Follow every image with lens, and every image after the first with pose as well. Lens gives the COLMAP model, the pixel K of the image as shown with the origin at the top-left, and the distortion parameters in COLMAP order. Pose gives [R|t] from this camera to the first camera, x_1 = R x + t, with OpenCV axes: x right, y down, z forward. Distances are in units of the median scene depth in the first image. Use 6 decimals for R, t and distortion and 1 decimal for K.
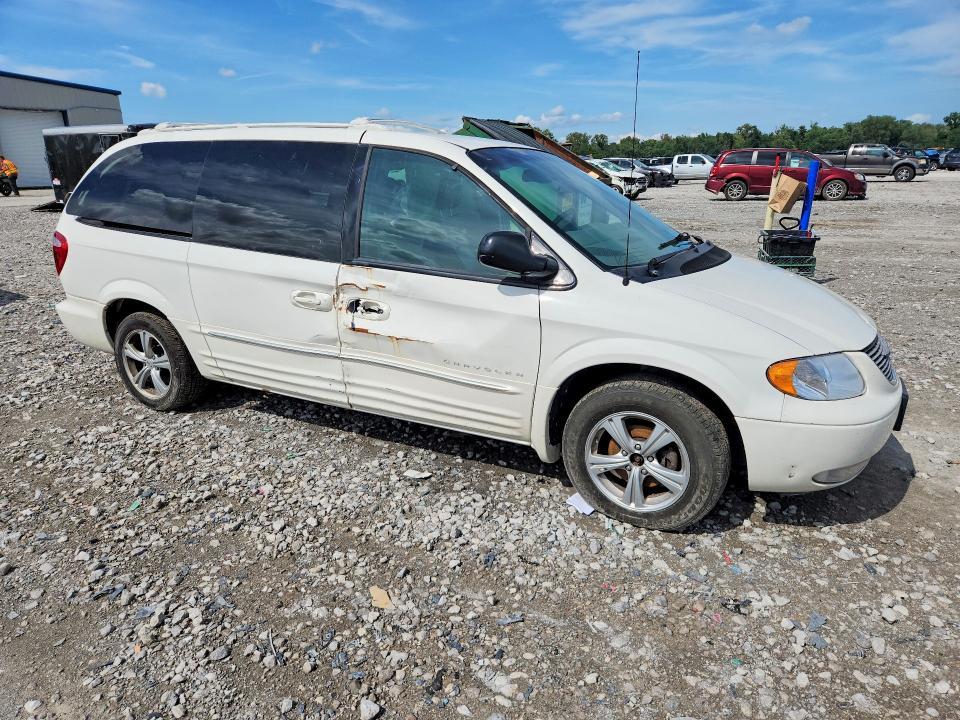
lens RADIAL K [[642.0, 0, 476.5], [0, 642.0, 362.9], [0, 0, 1]] dist [0.097750, -0.085117]
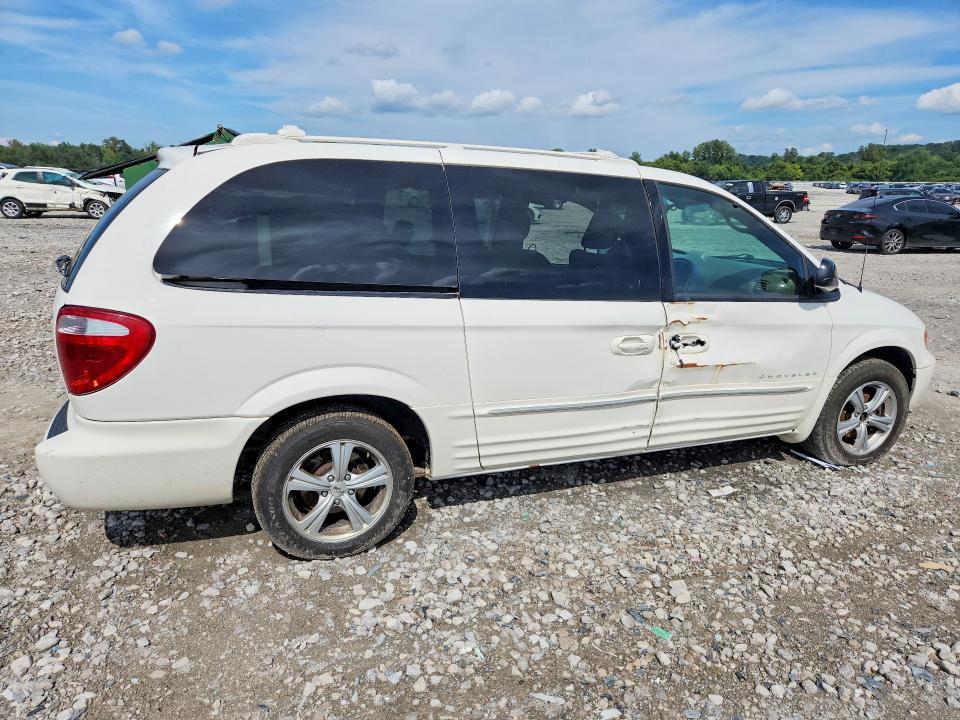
lens RADIAL K [[659.5, 0, 479.4], [0, 659.5, 338.6], [0, 0, 1]] dist [0.073970, -0.087562]
pose [[0.630598, -0.137839, 0.763771, -0.989377], [0.185371, 0.982370, 0.024240, -0.149857], [-0.753647, 0.126296, 0.645032, 0.489700]]
